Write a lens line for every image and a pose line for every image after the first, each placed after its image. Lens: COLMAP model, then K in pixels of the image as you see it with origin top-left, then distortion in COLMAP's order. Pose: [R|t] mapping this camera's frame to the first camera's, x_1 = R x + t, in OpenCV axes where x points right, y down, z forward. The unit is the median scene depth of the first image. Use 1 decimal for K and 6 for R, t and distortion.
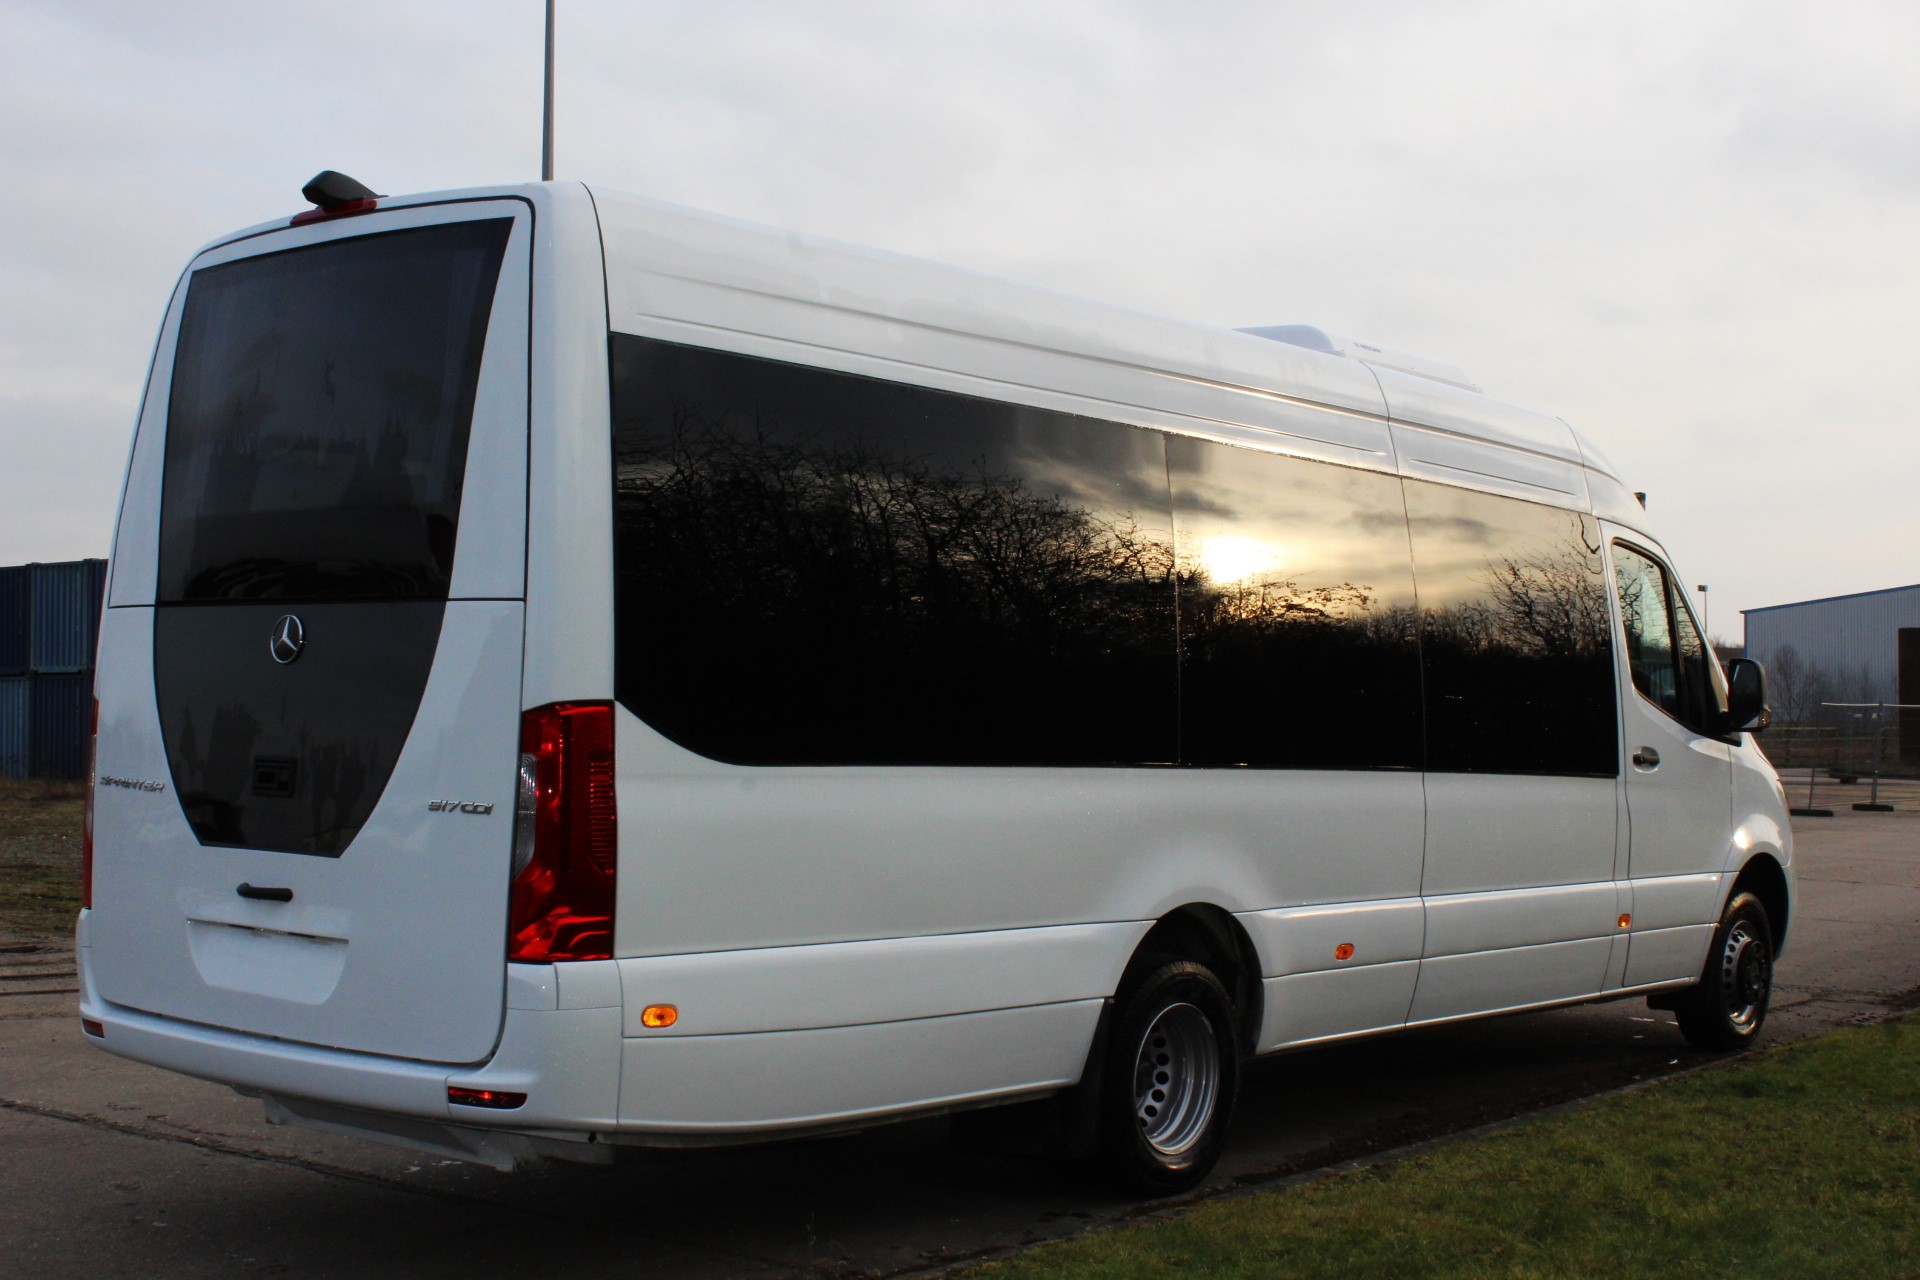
lens RADIAL K [[2535.0, 0, 960.0], [0, 2535.0, 640.0], [0, 0, 1]] dist [-0.138485, 0.025336]
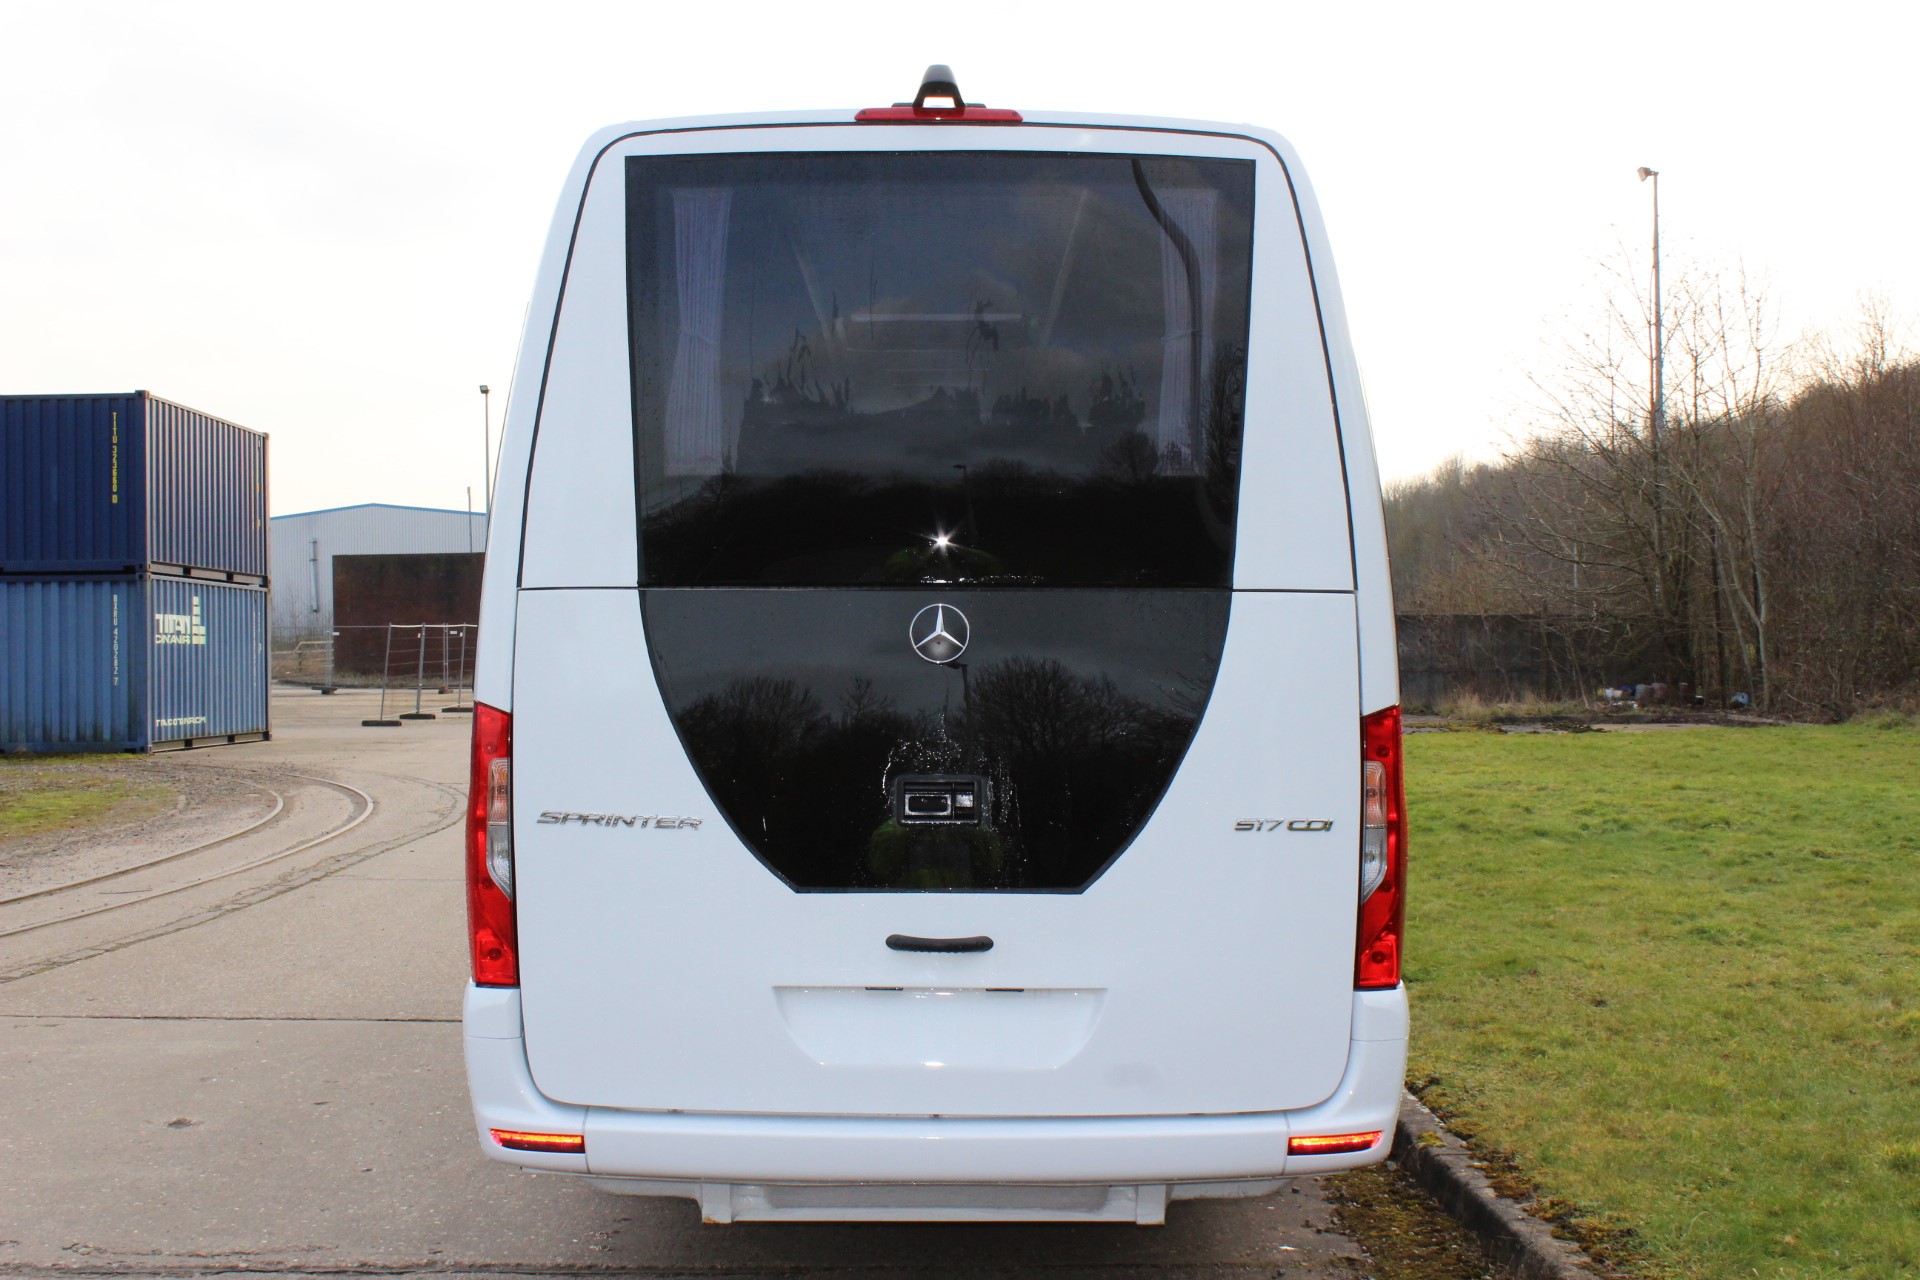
lens RADIAL K [[2277.4, 0, 960.0], [0, 2277.4, 640.0], [0, 0, 1]] dist [-0.090867, -0.001912]
pose [[0.778537, -0.016761, 0.627375, -0.732971], [-0.005236, 0.999435, 0.033199, -0.023005], [-0.627577, -0.029132, 0.778009, 0.417722]]
